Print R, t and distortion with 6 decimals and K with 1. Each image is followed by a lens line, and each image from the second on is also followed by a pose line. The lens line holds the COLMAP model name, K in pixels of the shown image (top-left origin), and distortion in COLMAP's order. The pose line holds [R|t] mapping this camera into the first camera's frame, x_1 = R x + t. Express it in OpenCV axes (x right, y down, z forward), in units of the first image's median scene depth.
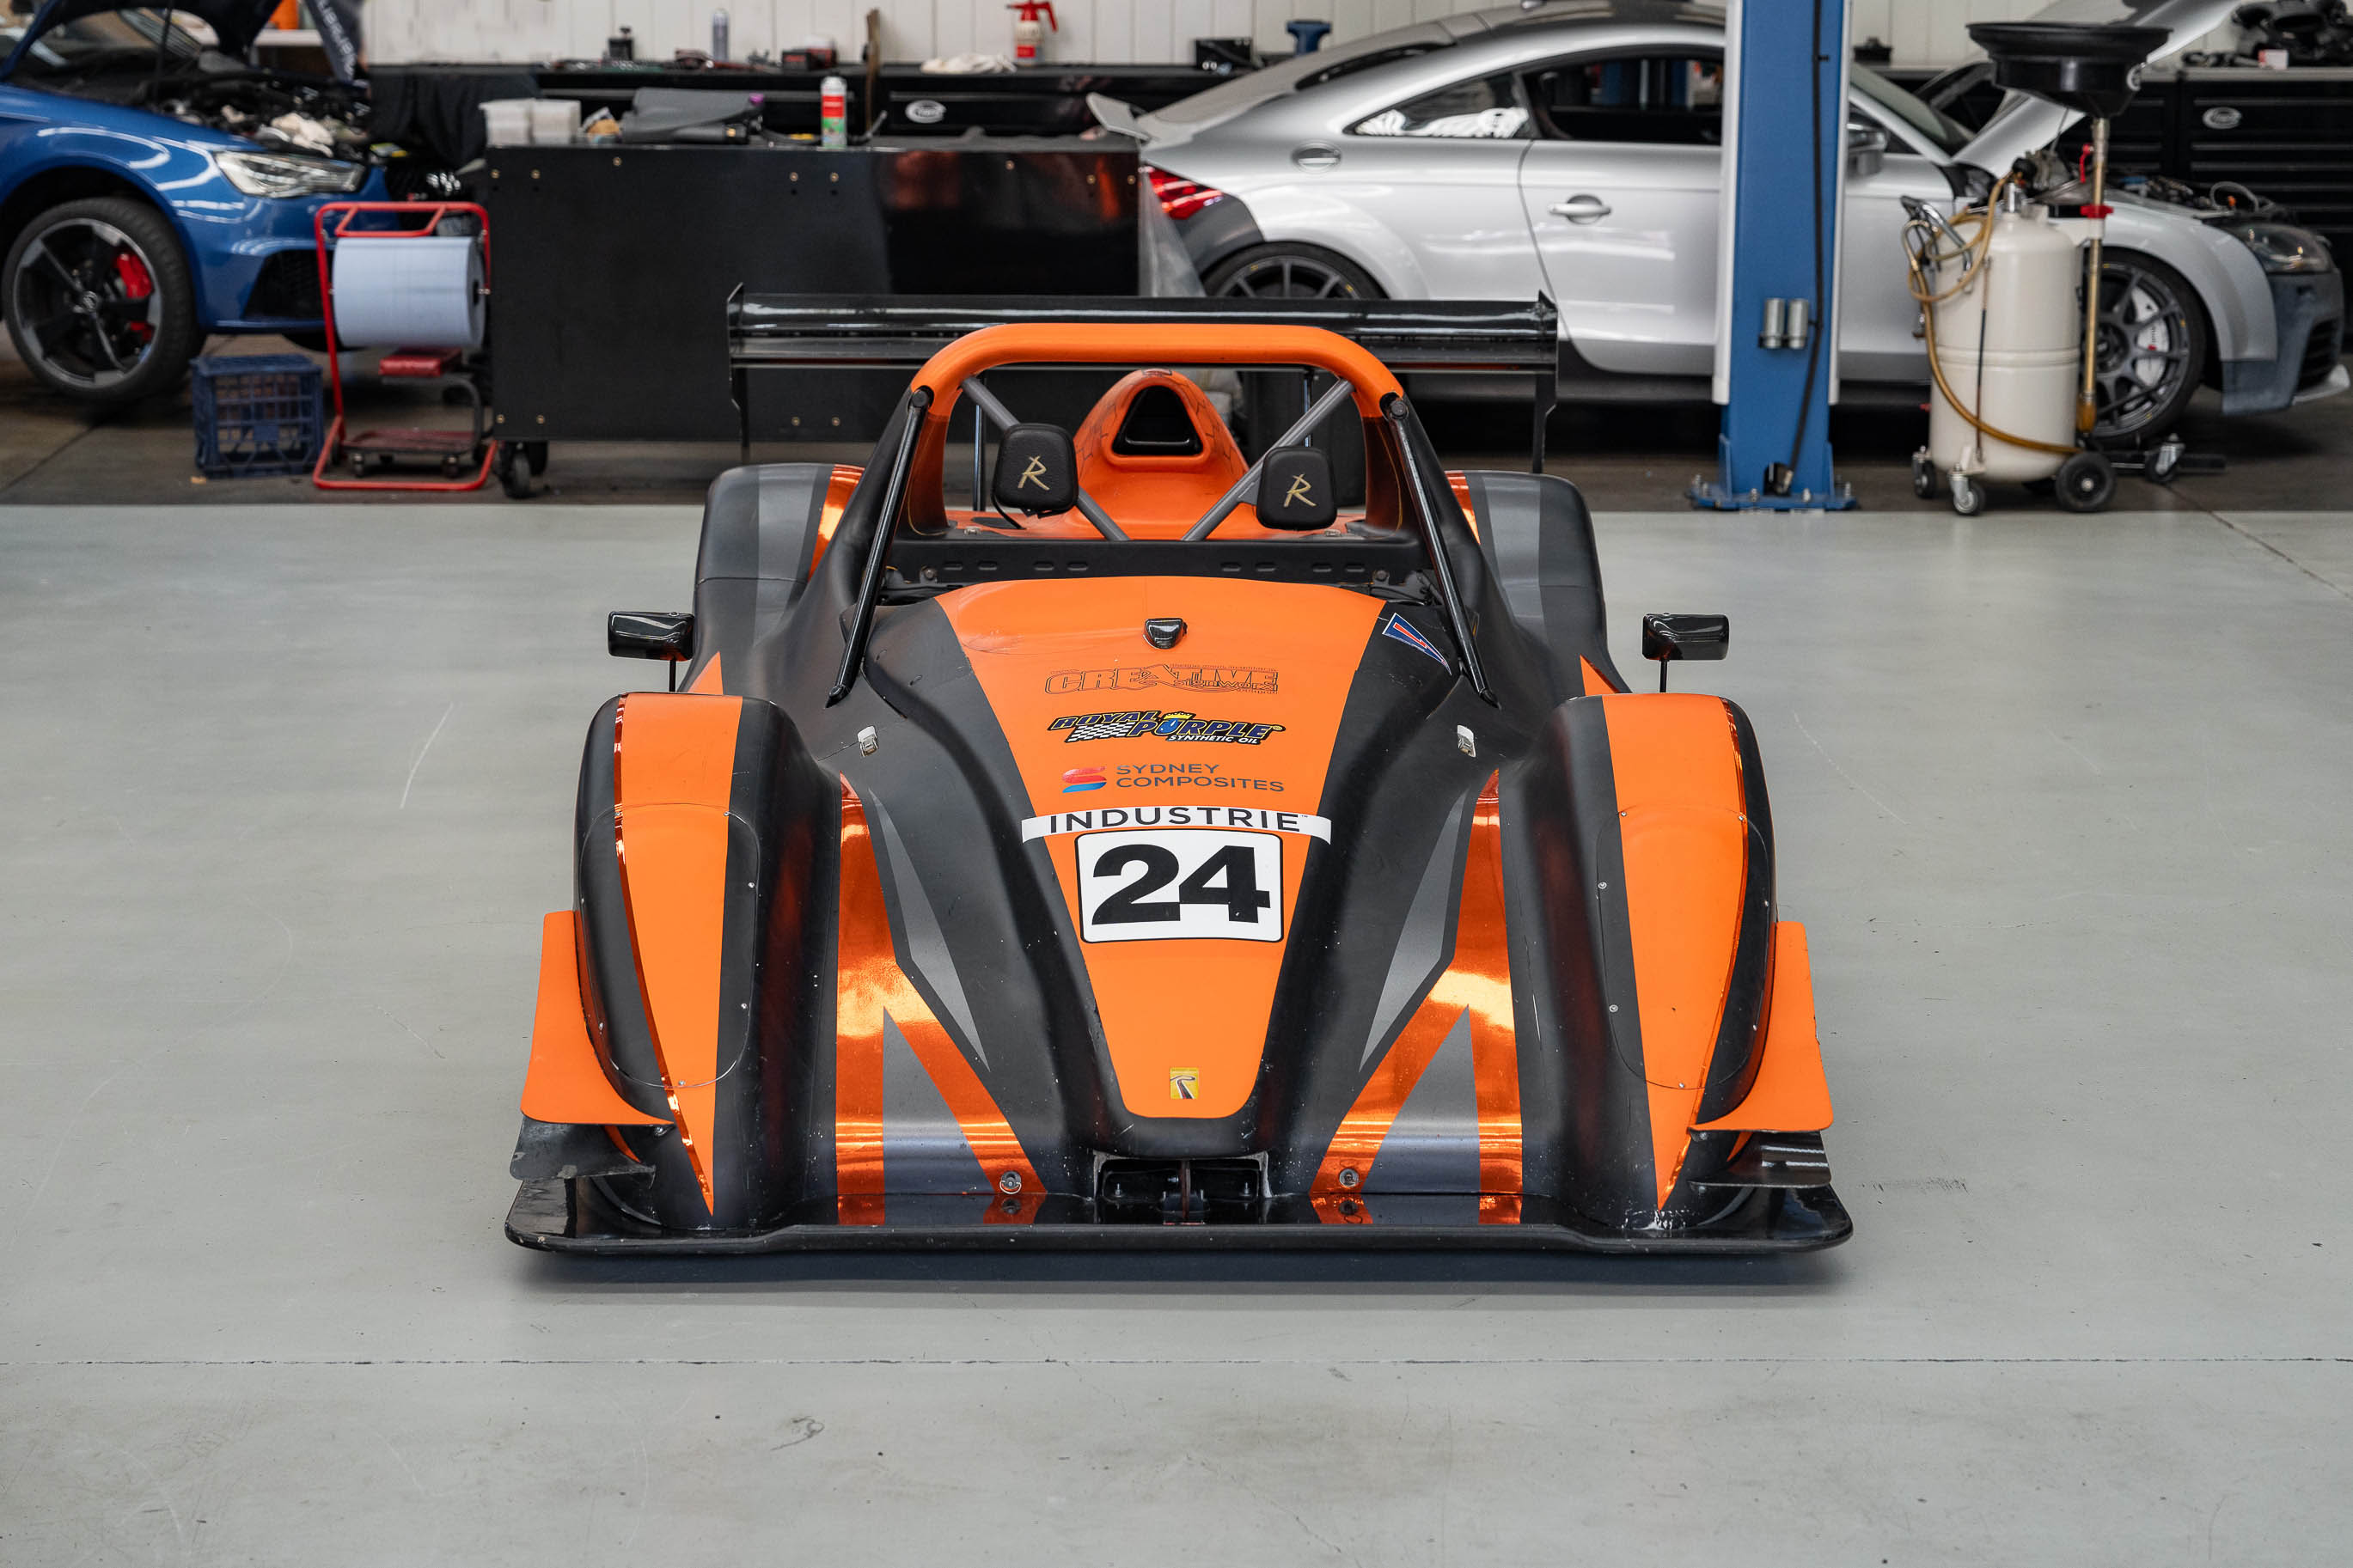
lens RADIAL K [[4596.6, 0, 1176.5], [0, 4596.6, 784.0], [0, 0, 1]] dist [0.042169, 0.007802]
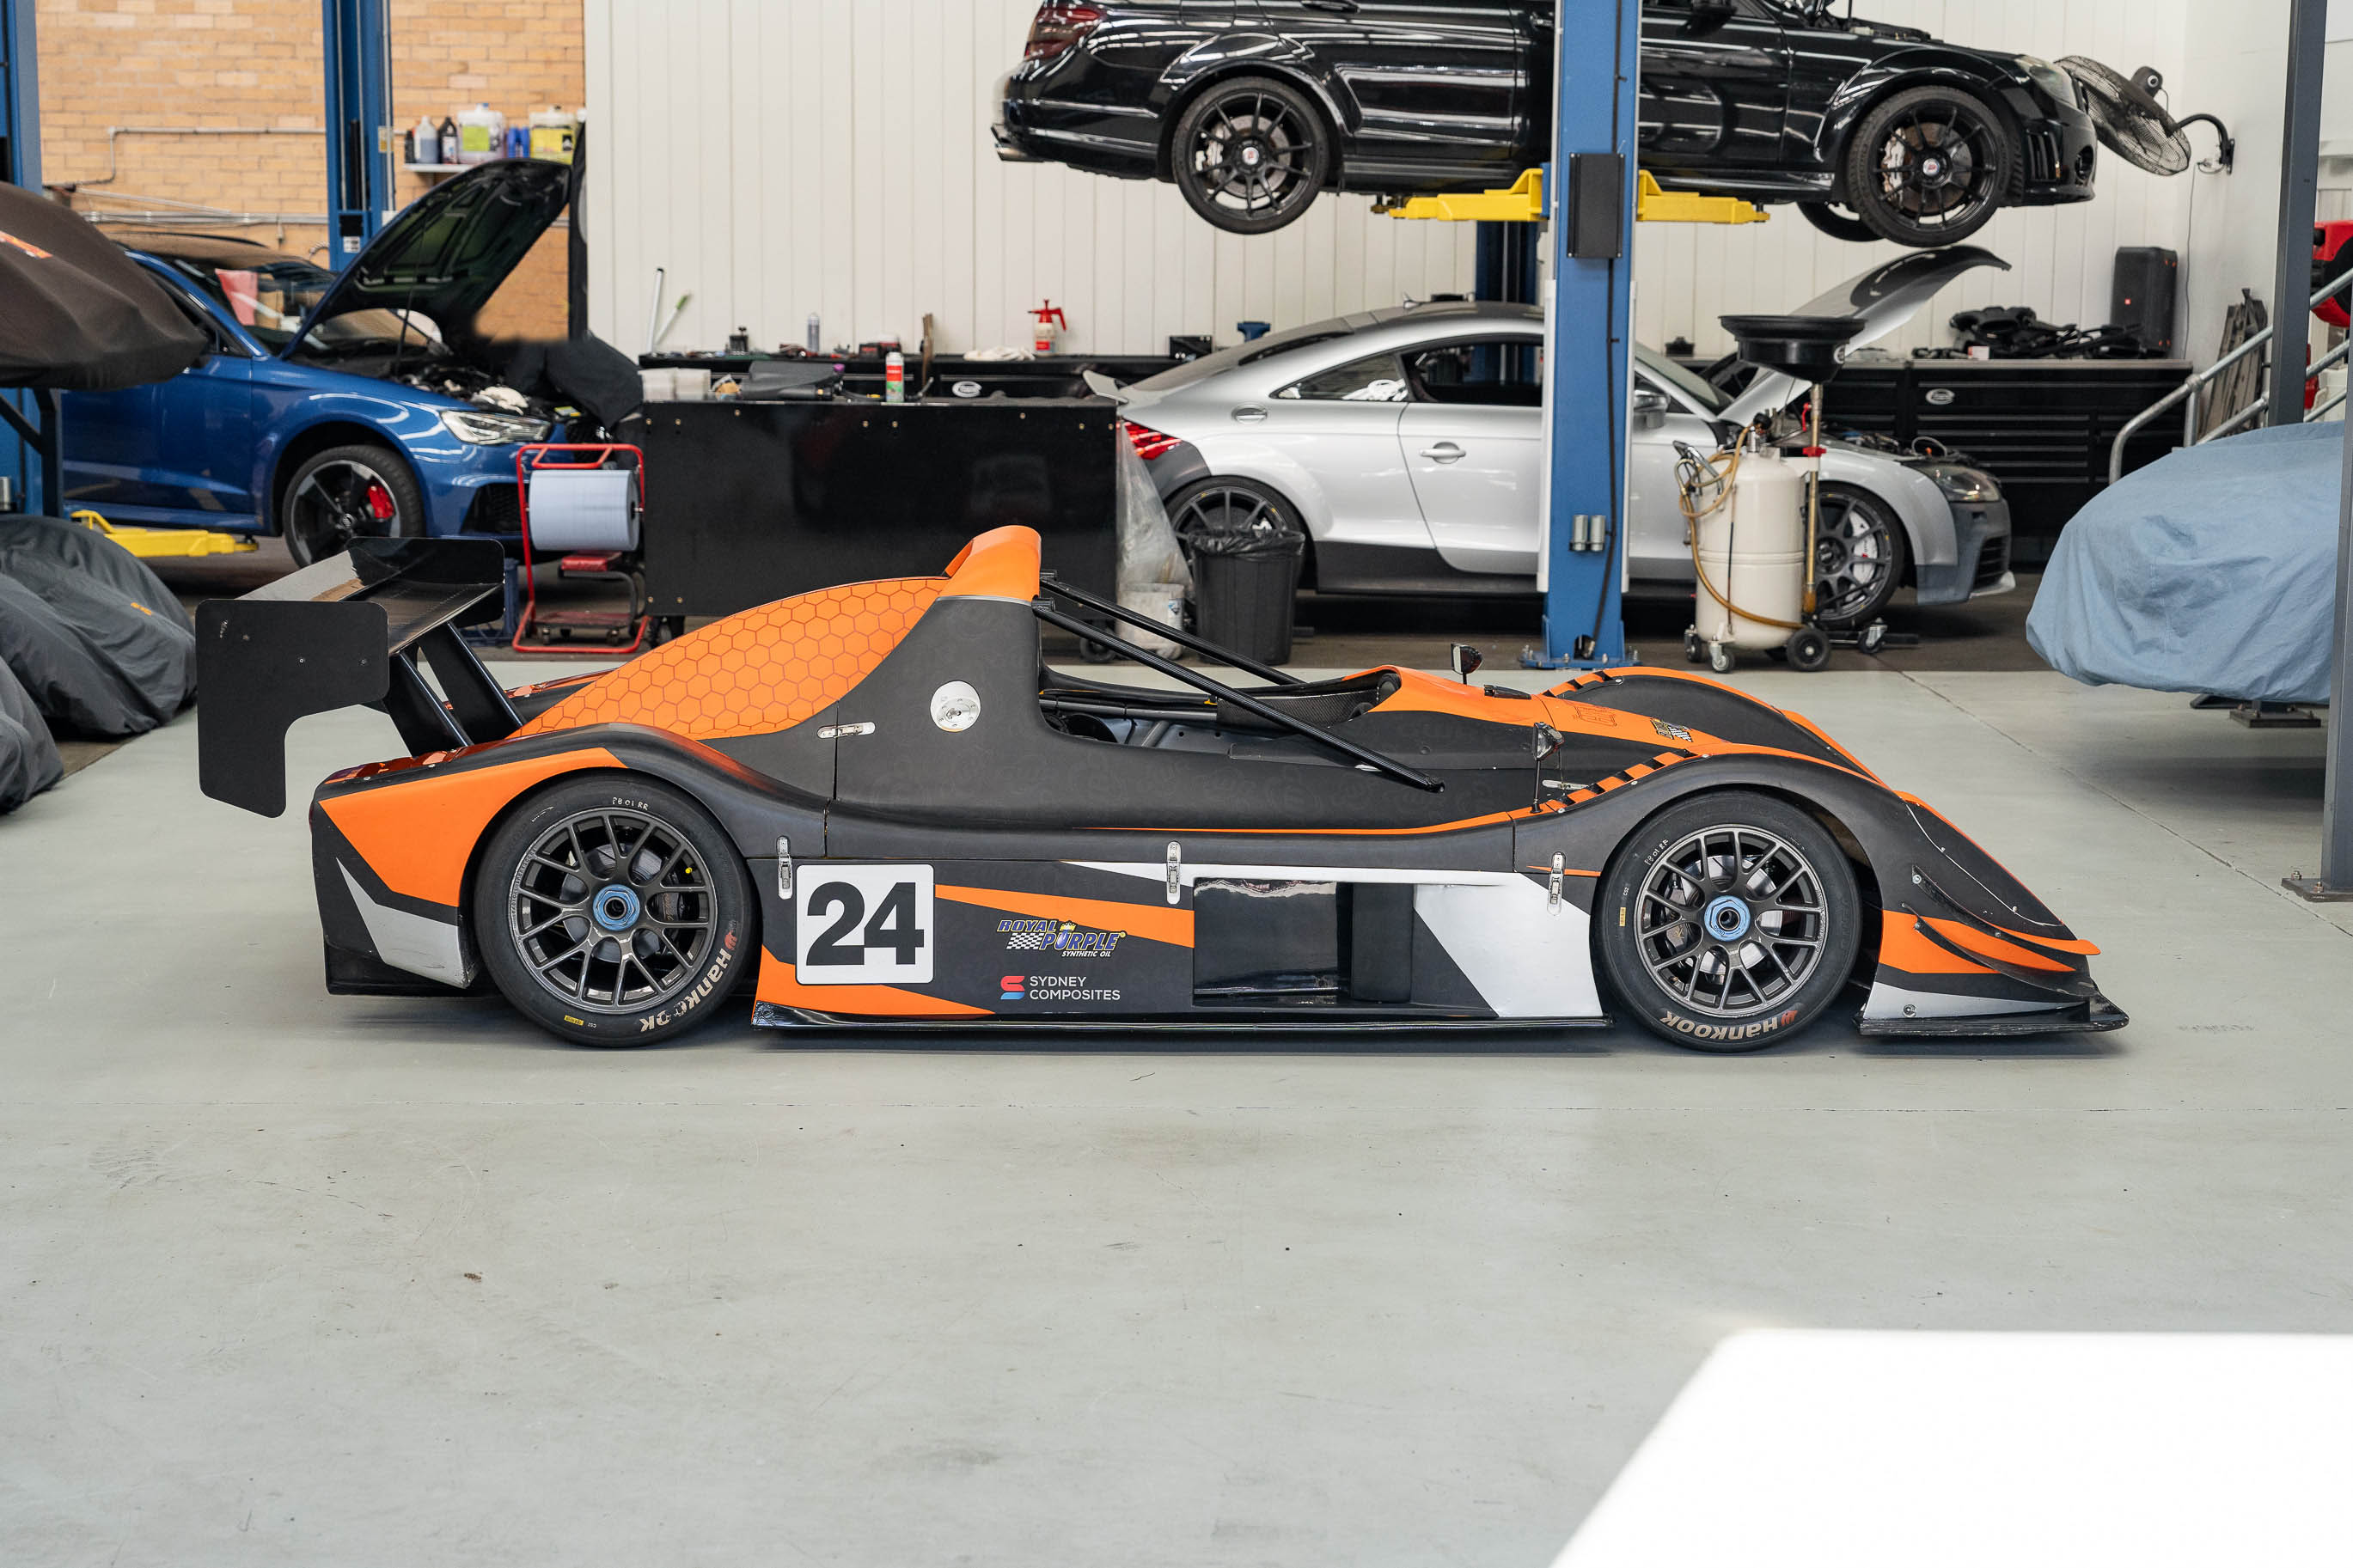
lens RADIAL K [[3865.7, 0, 1167.2], [0, 3865.7, 833.3], [0, 0, 1]] dist [0.033207, 0.064393]
pose [[0.999969, 0.002804, -0.007379, 0.015894], [-0.003116, 0.999088, -0.042589, 0.039118], [0.007253, 0.042610, 0.999065, -0.149026]]
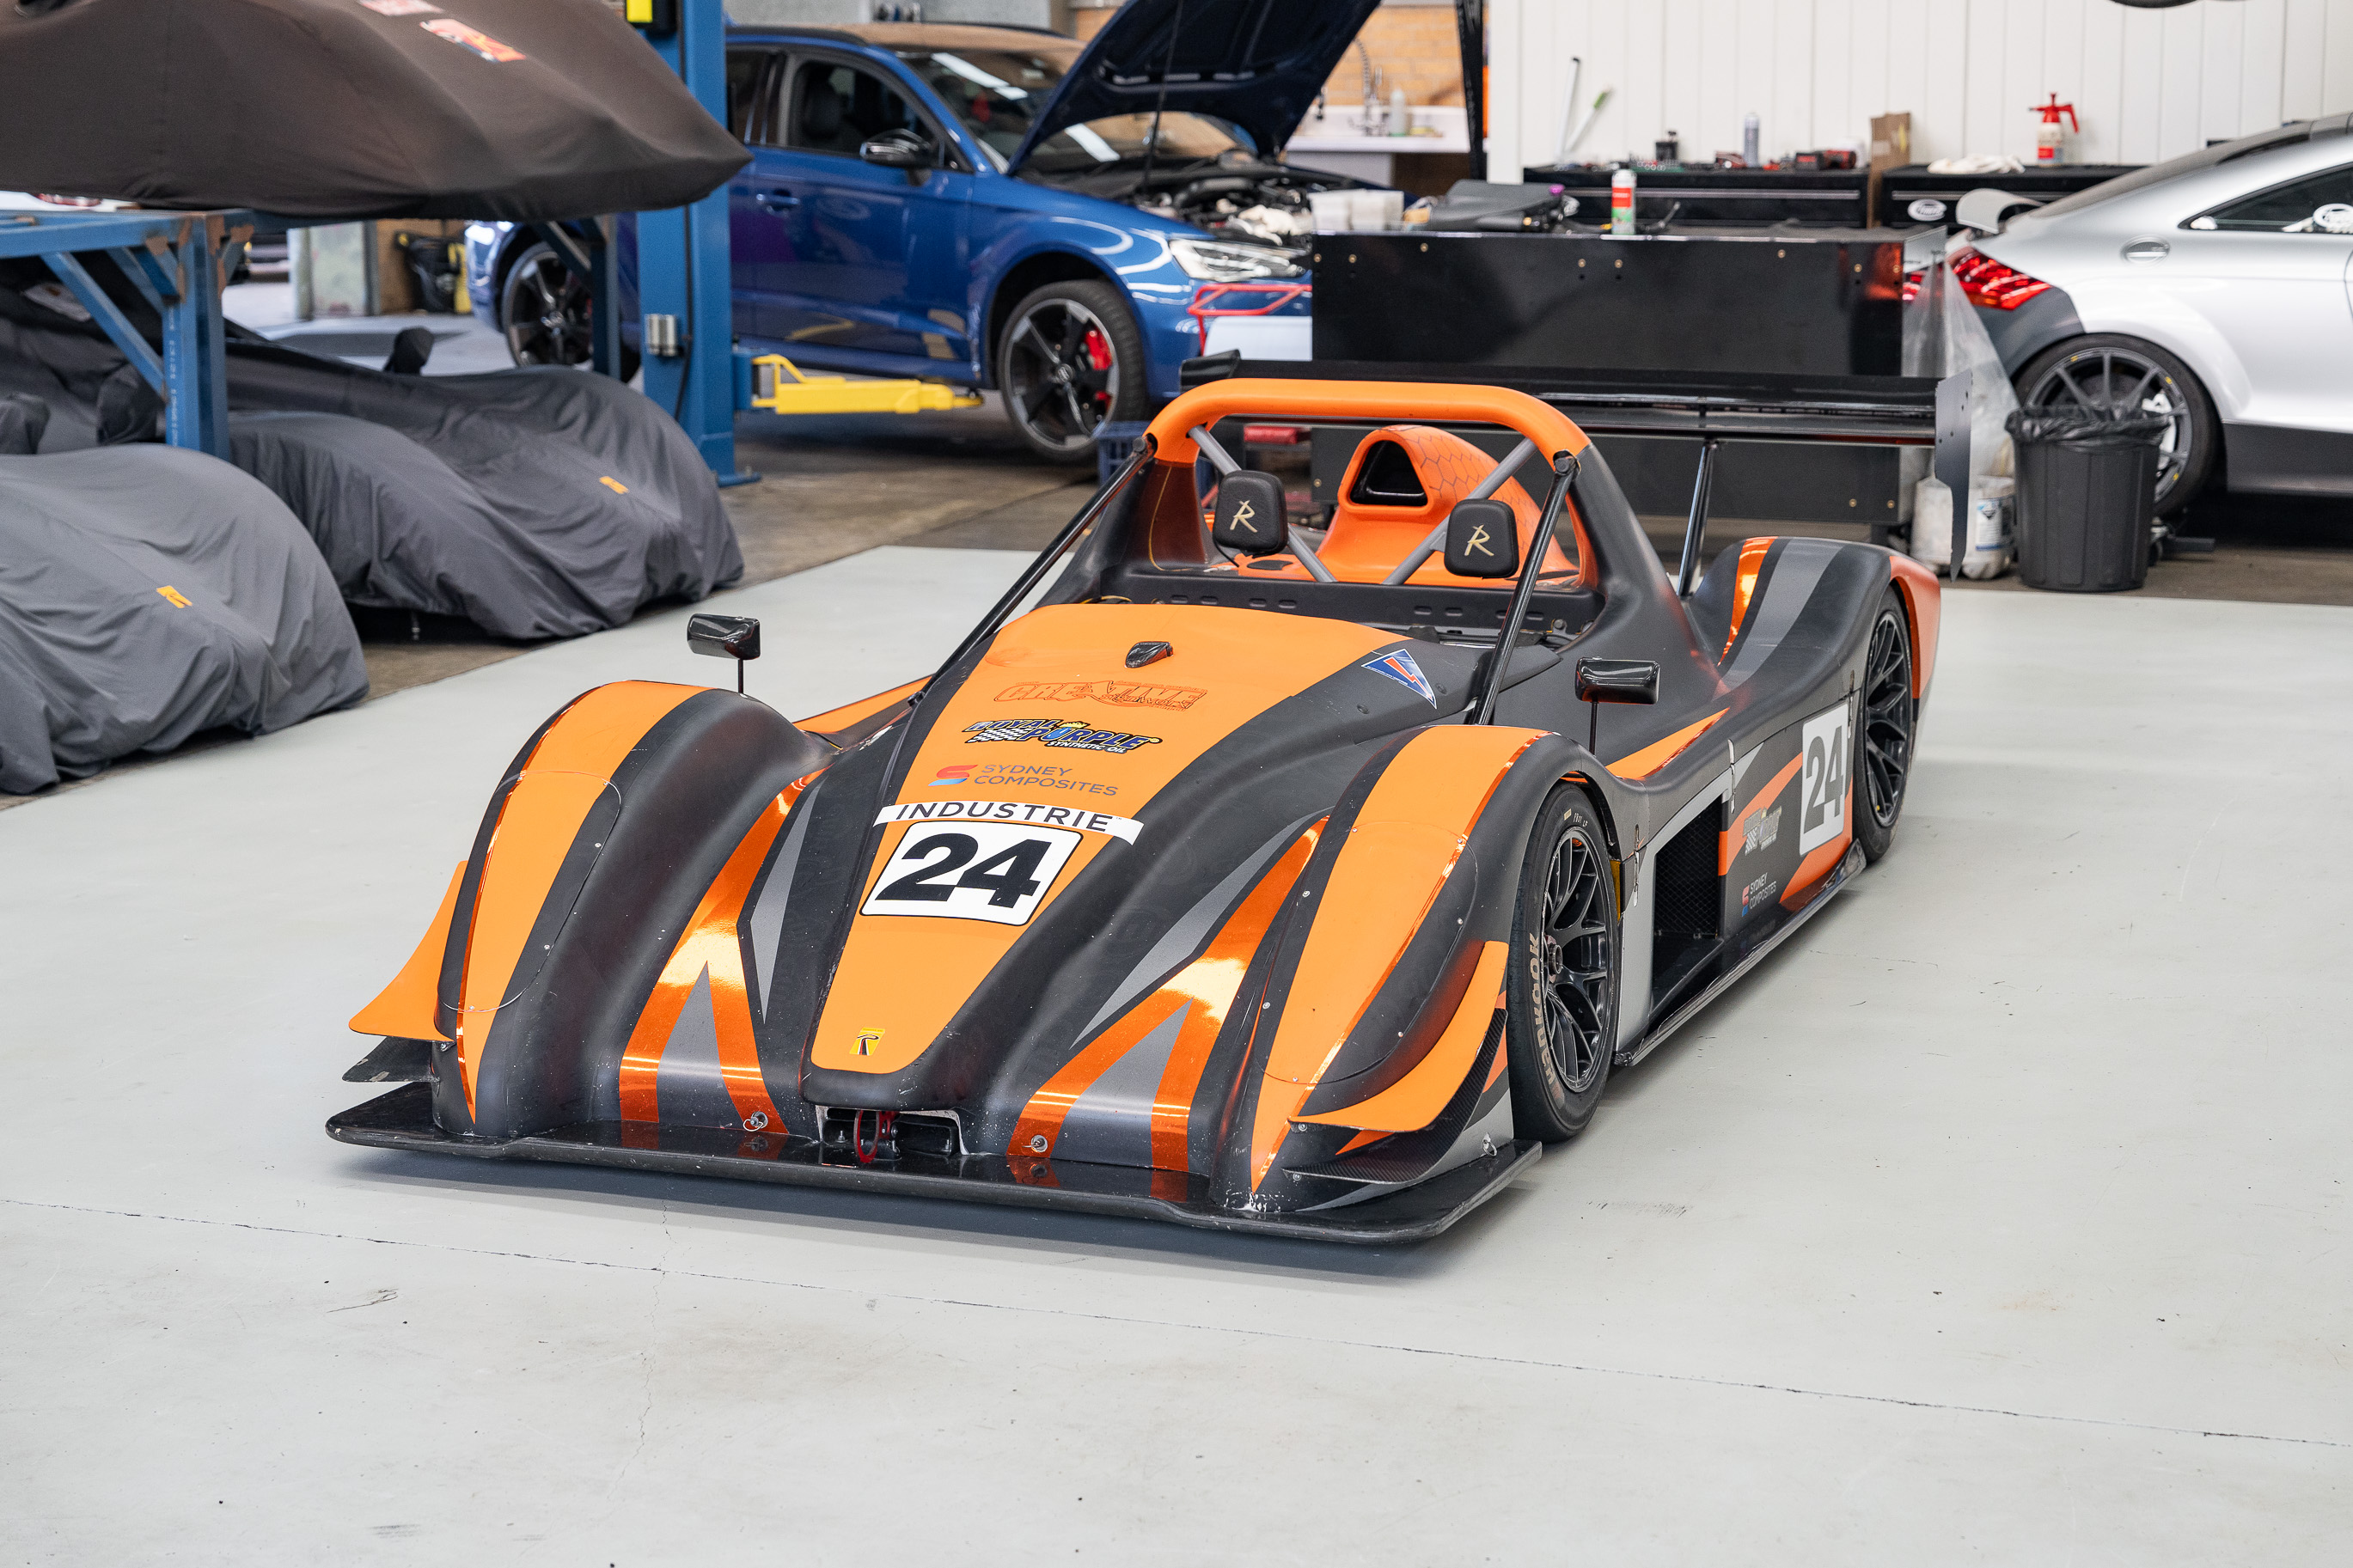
lens RADIAL K [[4440.6, 0, 1176.5], [0, 4440.6, 784.0], [0, 0, 1]] dist [0.065422, -0.206823]
pose [[0.927395, 0.054242, -0.370130, 0.216616], [-0.062337, 0.998006, -0.009936, 0.004270], [0.368853, 0.032287, 0.928927, 0.014148]]
